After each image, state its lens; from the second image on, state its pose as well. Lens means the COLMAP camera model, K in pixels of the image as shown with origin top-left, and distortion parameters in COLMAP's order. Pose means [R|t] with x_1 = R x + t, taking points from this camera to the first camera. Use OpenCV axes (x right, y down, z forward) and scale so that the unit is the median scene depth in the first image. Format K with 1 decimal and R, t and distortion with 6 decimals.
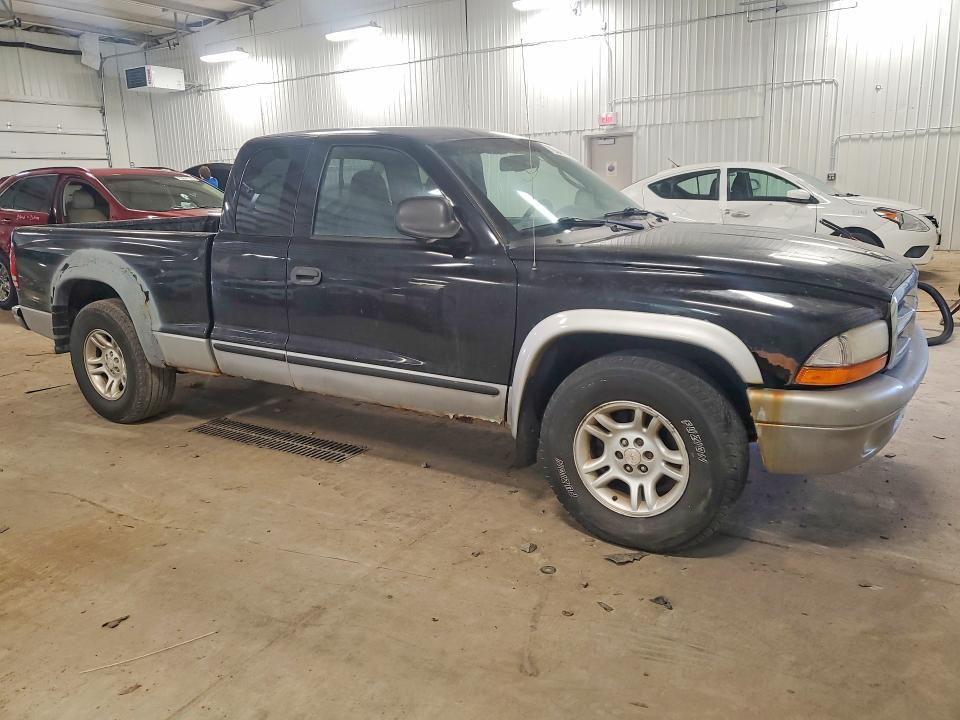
lens RADIAL K [[736.8, 0, 481.6], [0, 736.8, 367.0], [0, 0, 1]] dist [0.010931, -0.002828]
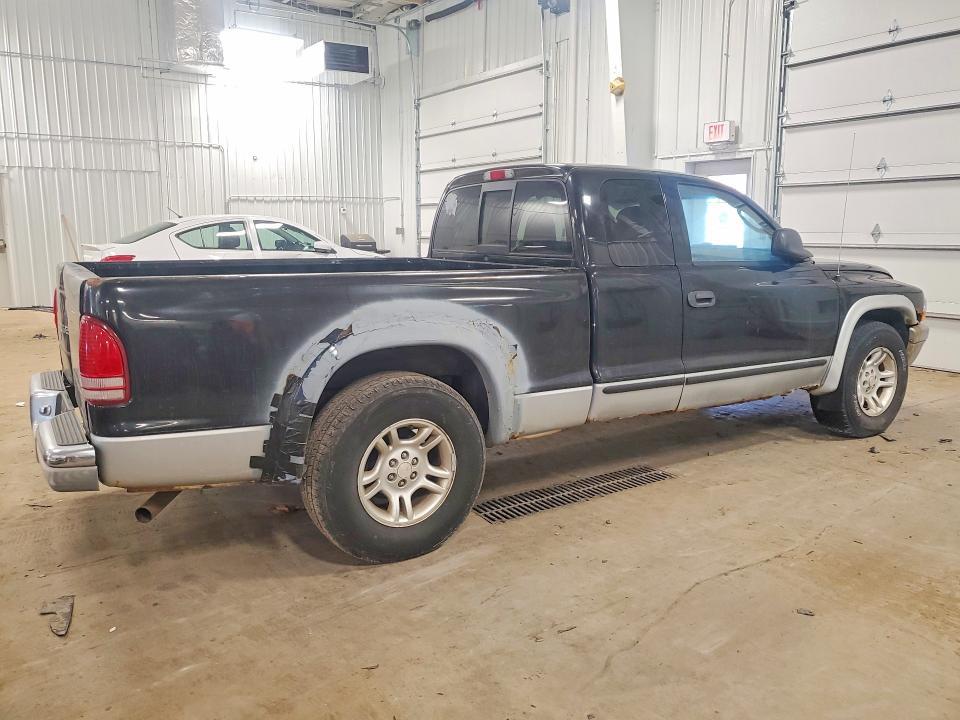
lens RADIAL K [[732.0, 0, 479.1], [0, 732.0, 354.1], [0, 0, 1]] dist [0.016007, 0.003225]
pose [[0.435523, -0.123045, 0.891728, -1.208416], [0.209157, 0.977335, 0.032705, -0.132301], [-0.875542, 0.172268, 0.451388, 0.722704]]
